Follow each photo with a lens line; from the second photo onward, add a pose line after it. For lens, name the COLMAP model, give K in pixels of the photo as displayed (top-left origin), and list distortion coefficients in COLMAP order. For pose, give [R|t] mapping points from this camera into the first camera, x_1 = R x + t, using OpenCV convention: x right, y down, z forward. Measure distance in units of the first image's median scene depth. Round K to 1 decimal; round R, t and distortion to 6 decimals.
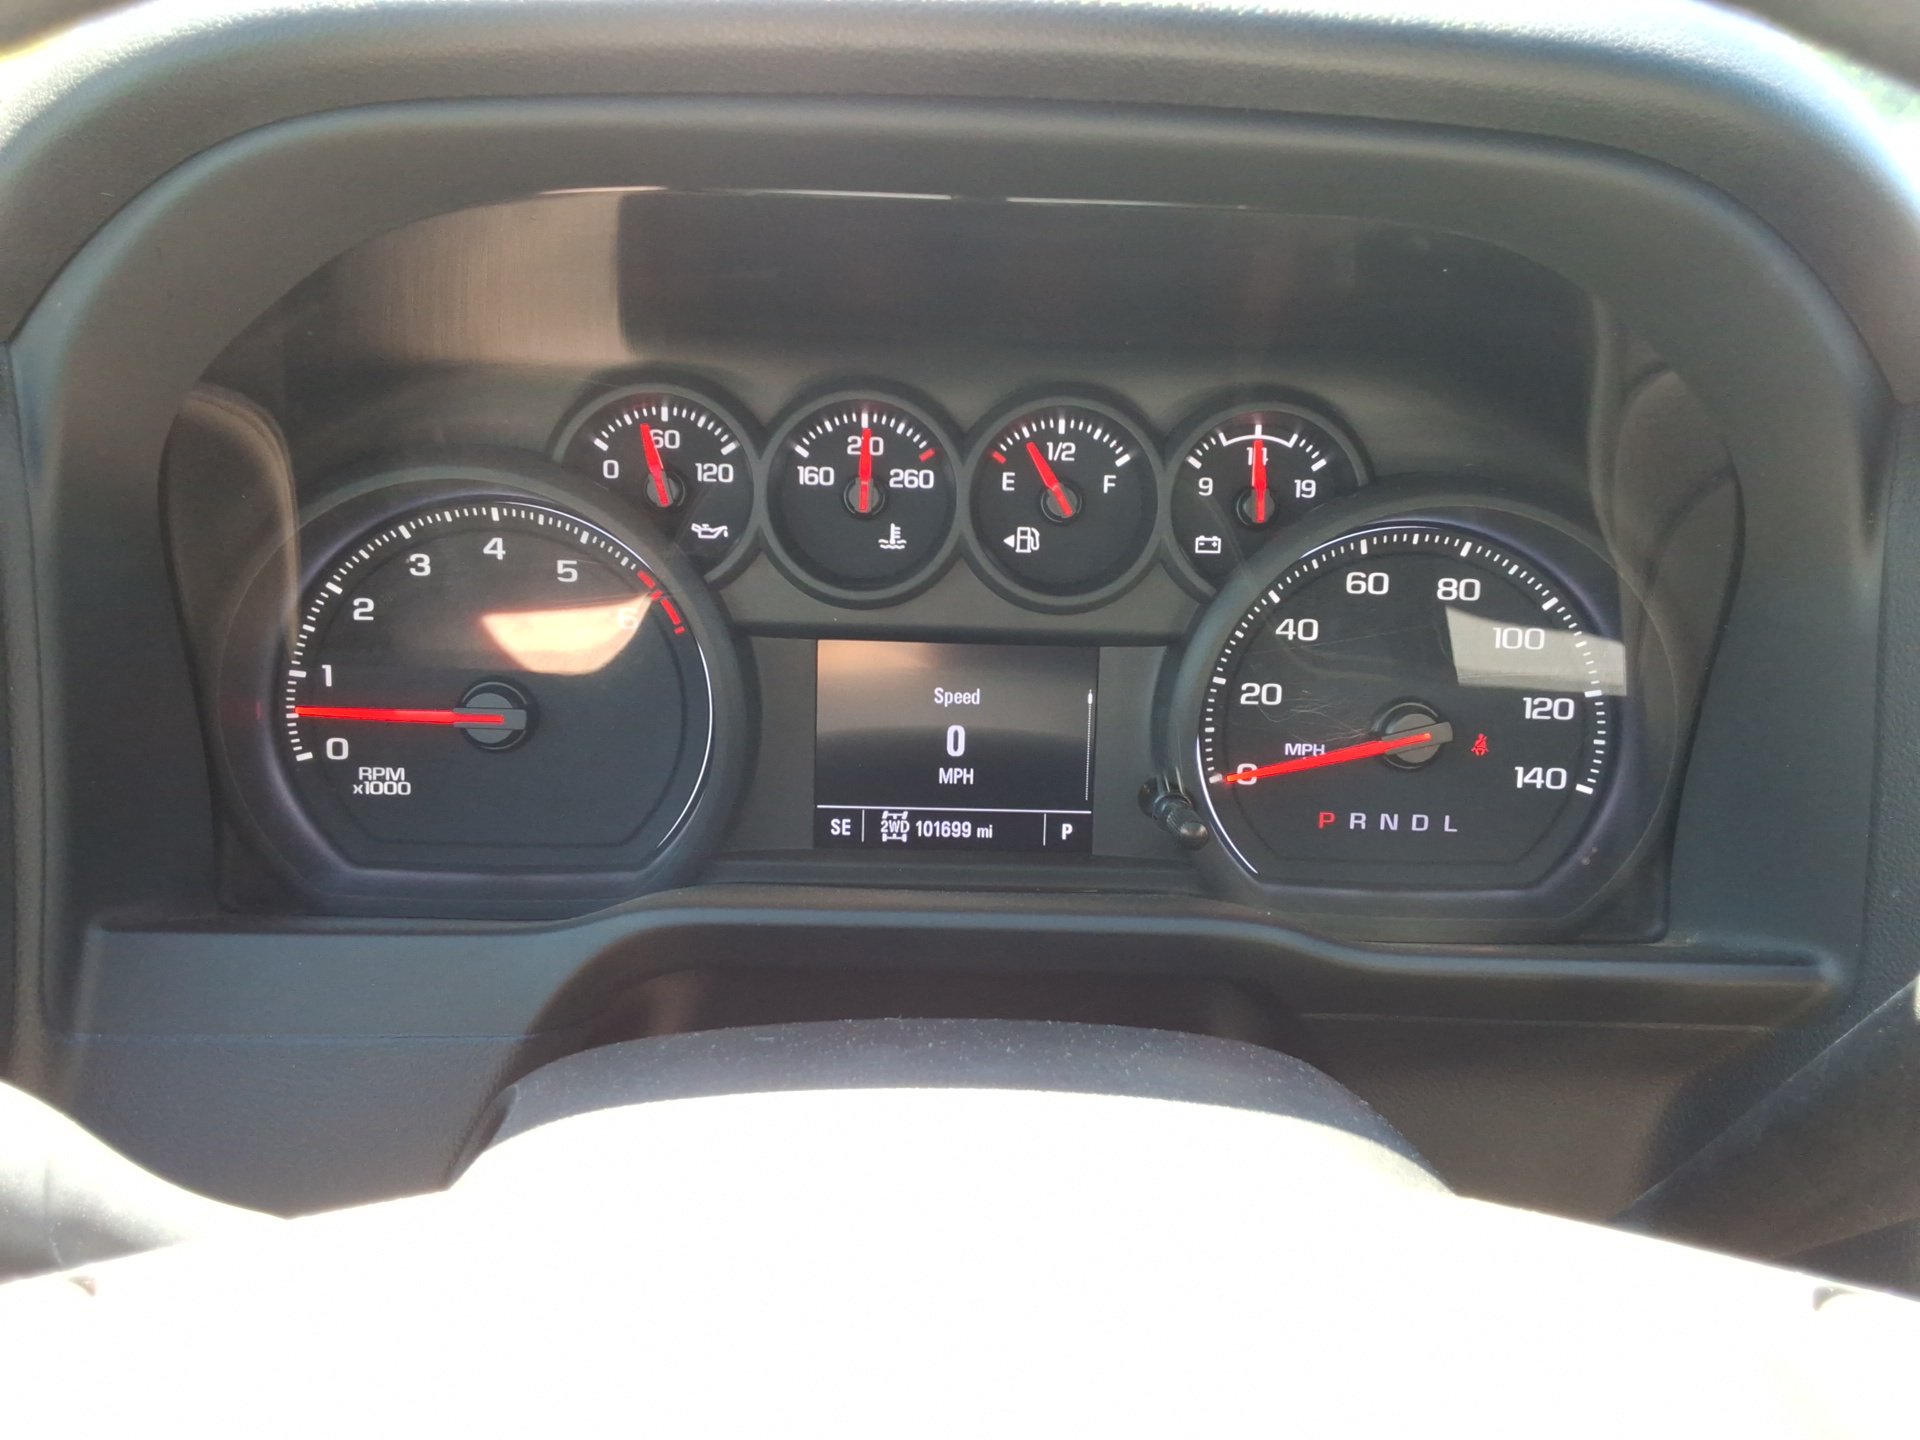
lens RADIAL K [[1556.2, 0, 979.6], [0, 1556.2, 711.3], [0, 0, 1]] dist [0.127780, -0.213679]
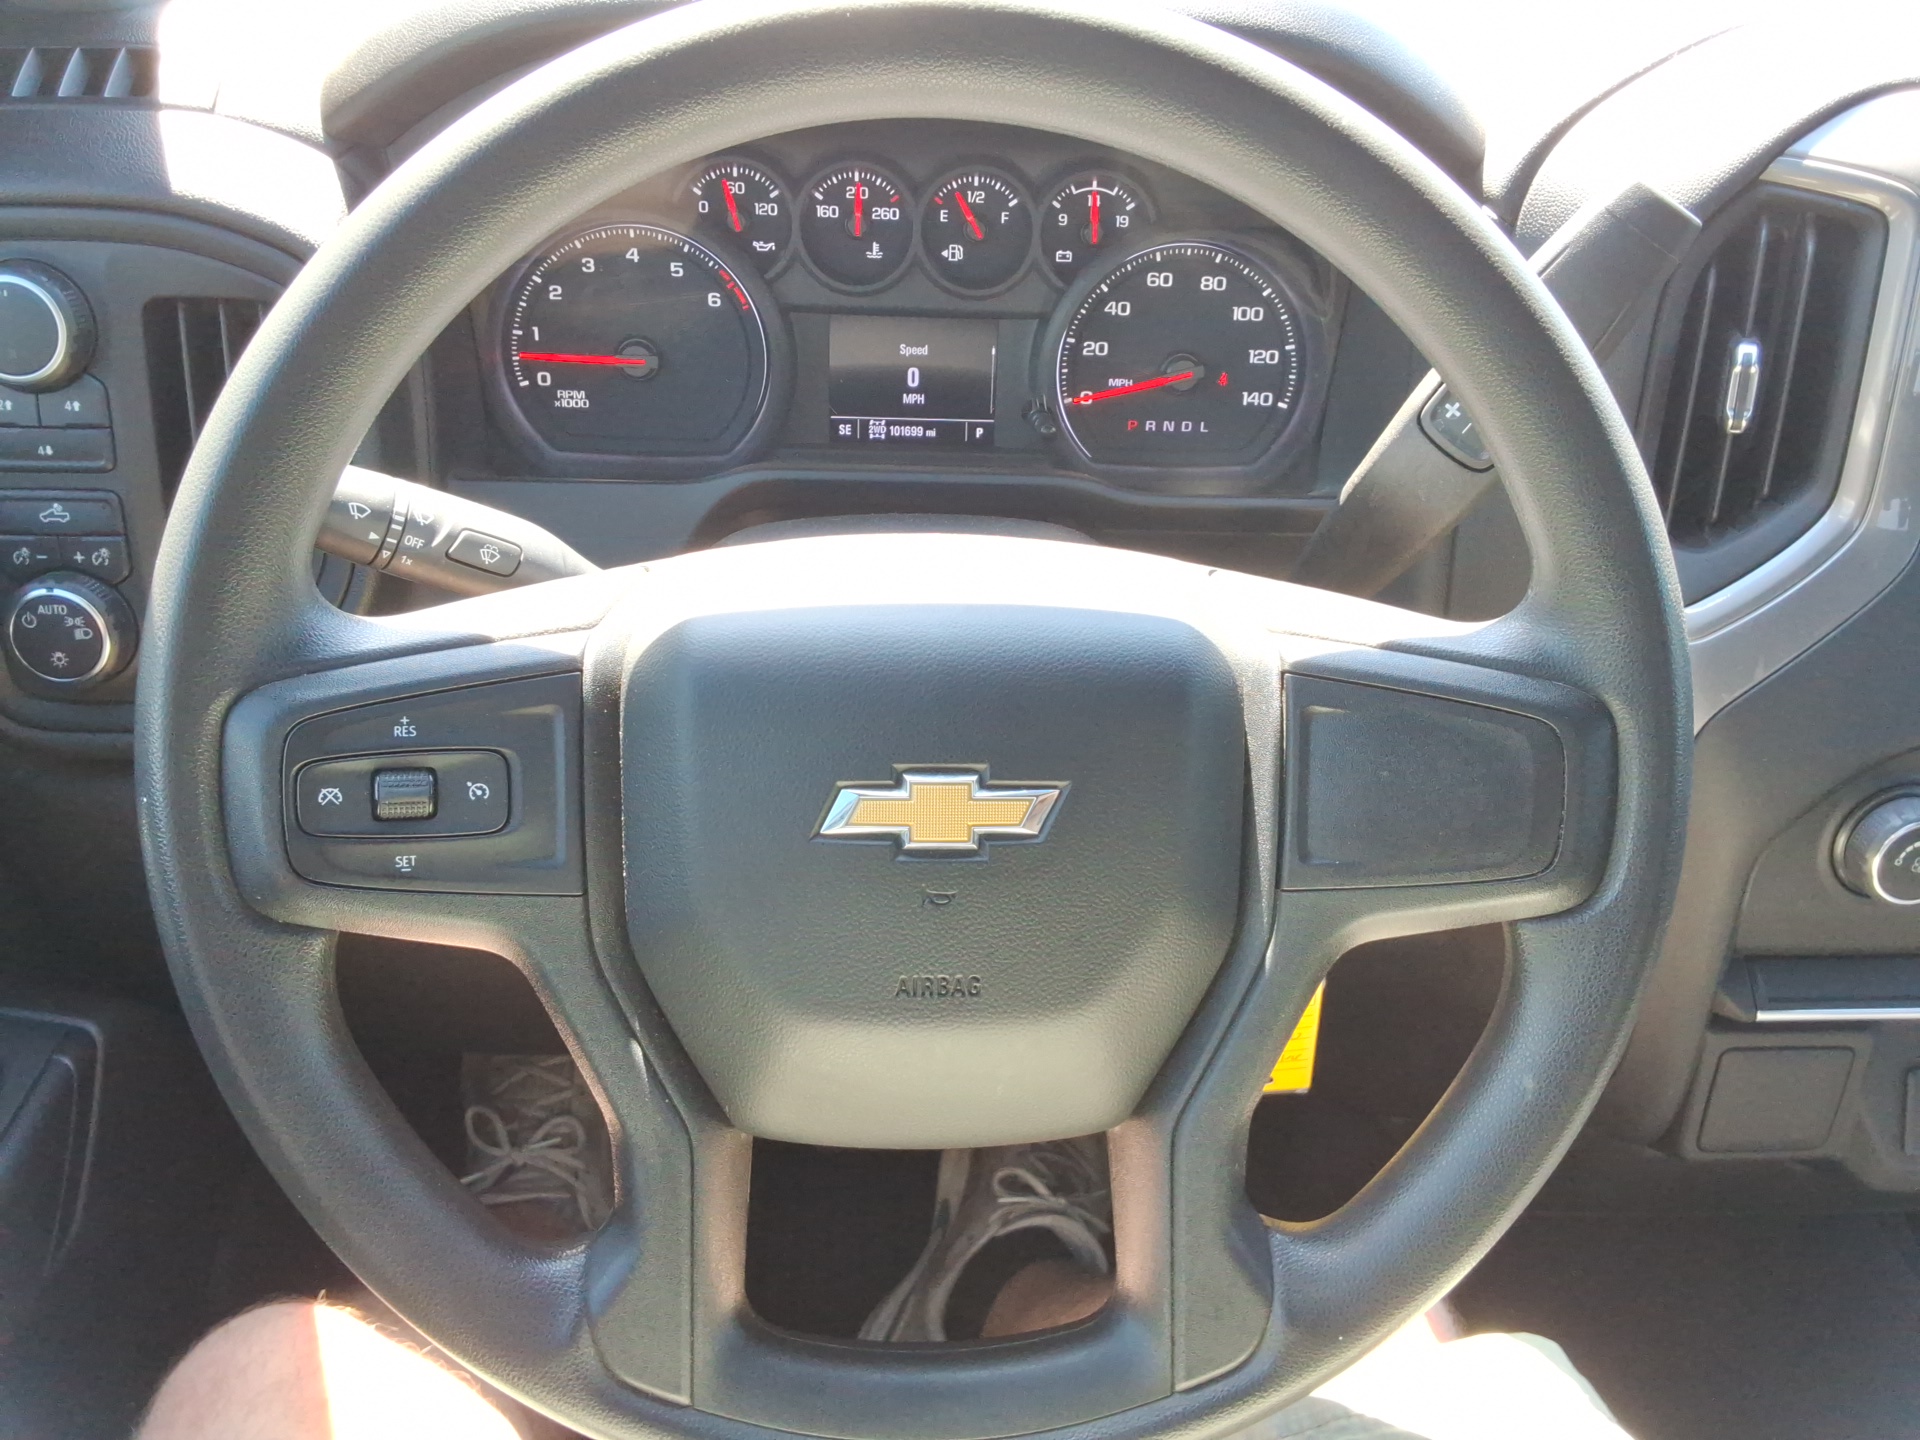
lens RADIAL K [[1556.2, 0, 979.6], [0, 1556.2, 711.3], [0, 0, 1]] dist [0.127780, -0.213679]
pose [[0.999321, -0.005921, 0.036374, -0.007476], [-0.002978, 0.970813, 0.239819, -0.036323], [-0.036733, -0.239765, 0.970136, -0.726826]]
